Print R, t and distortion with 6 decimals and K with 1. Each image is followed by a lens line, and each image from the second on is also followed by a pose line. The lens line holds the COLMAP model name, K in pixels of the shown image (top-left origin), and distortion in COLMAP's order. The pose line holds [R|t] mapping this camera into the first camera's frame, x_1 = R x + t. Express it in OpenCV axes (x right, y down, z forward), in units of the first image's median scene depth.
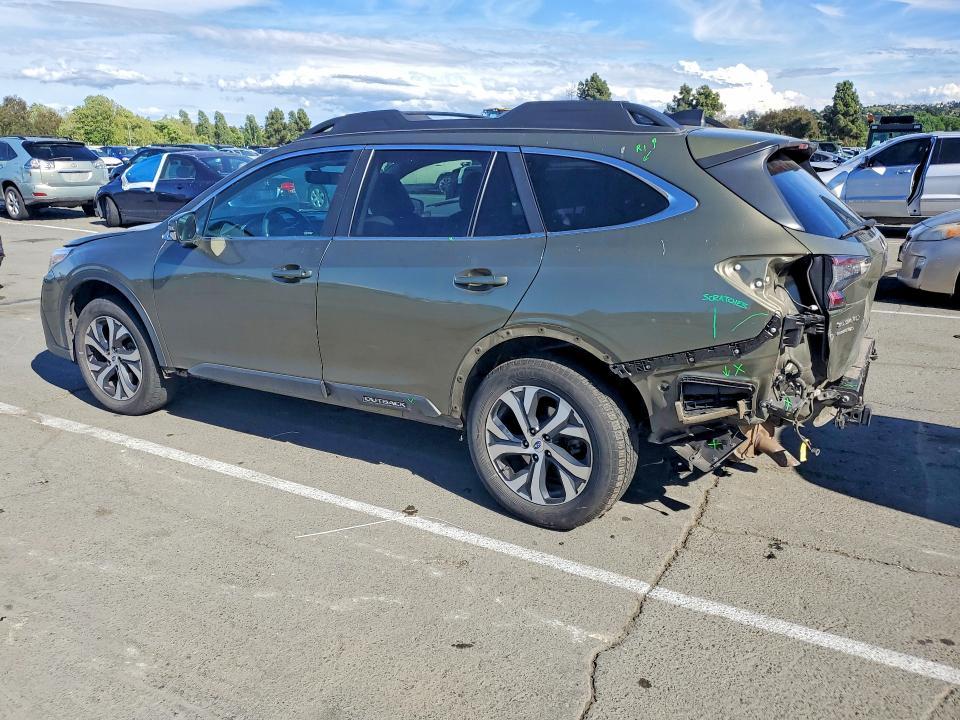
lens RADIAL K [[765.7, 0, 474.5], [0, 765.7, 364.0], [0, 0, 1]] dist [0.023319, -0.008861]
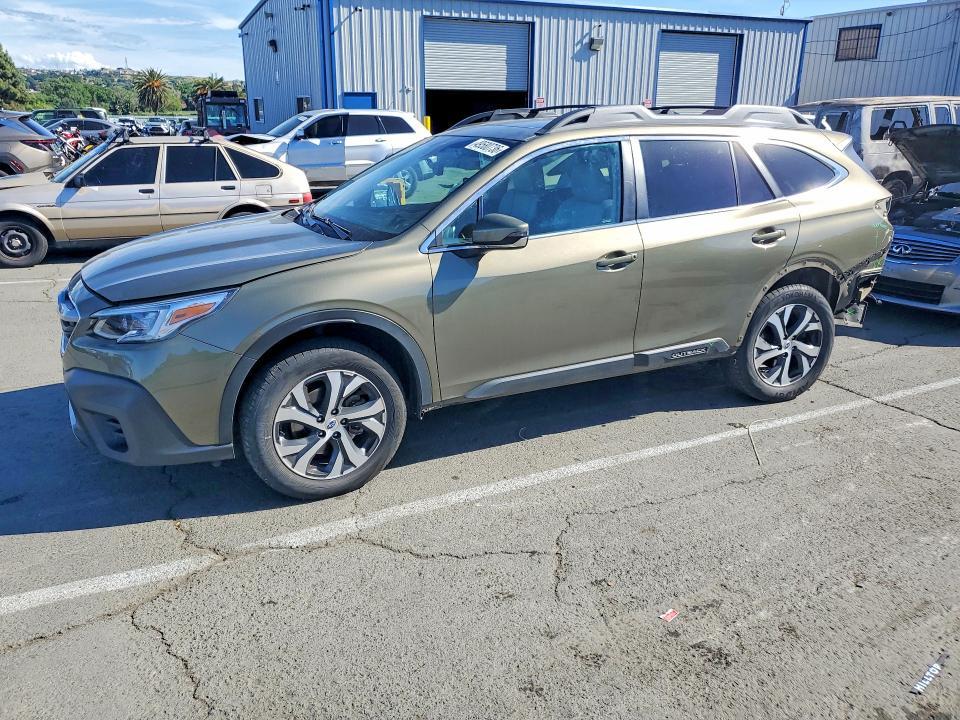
lens RADIAL K [[765.7, 0, 472.6], [0, 765.7, 357.1], [0, 0, 1]] dist [0.023319, -0.008861]
pose [[0.536981, -0.245880, 0.806966, -1.175050], [0.218593, 0.964464, 0.148411, -0.181066], [-0.814781, 0.096704, 0.571646, 0.545546]]
